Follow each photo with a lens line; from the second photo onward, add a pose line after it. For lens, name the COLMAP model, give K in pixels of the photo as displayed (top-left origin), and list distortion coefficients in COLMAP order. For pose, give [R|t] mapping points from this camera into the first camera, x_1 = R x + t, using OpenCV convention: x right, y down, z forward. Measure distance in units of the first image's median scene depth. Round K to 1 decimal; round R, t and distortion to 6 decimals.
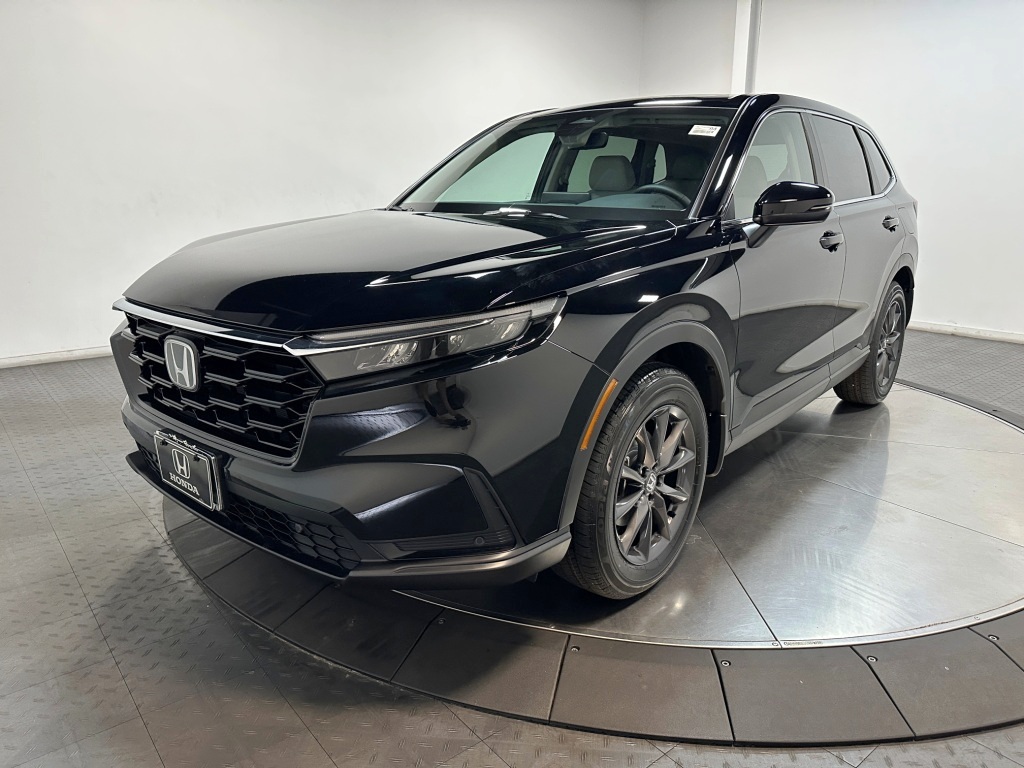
lens RADIAL K [[715.6, 0, 513.0], [0, 715.6, 387.7], [0, 0, 1]] dist [0.107504, -0.202637]
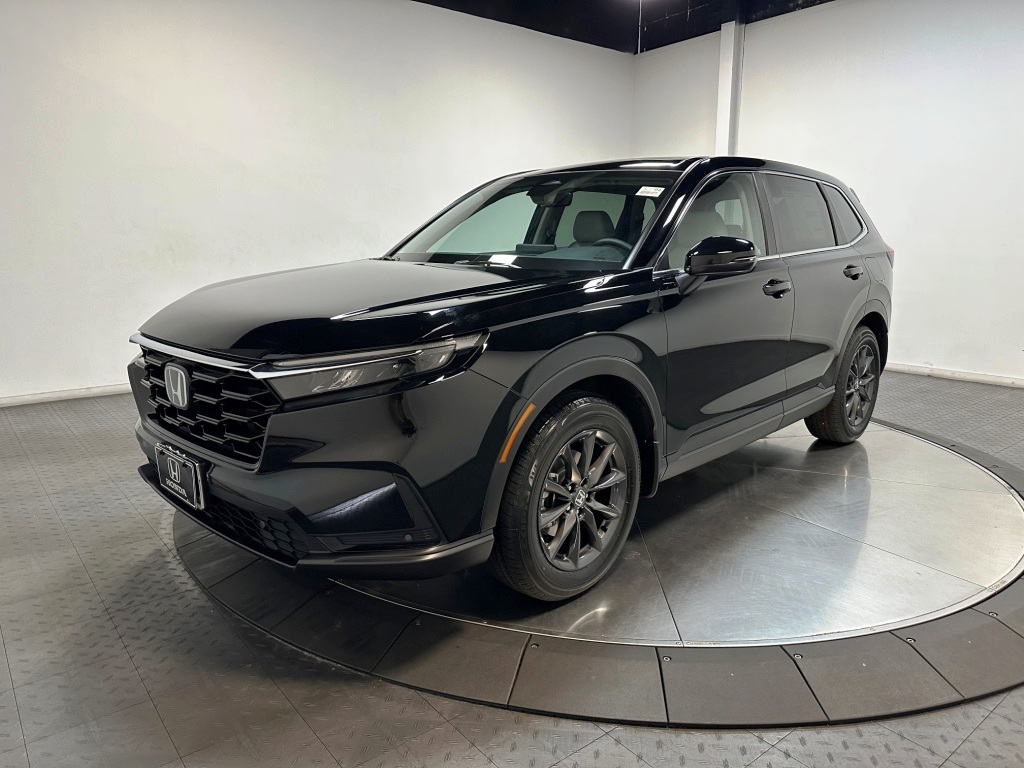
lens RADIAL K [[715.6, 0, 513.0], [0, 715.6, 387.7], [0, 0, 1]] dist [0.107504, -0.202637]
pose [[0.997623, 0.013202, -0.067628, 0.166928], [-0.017306, 0.998021, -0.060457, 0.029698], [0.066696, 0.061483, 0.995877, -0.150984]]
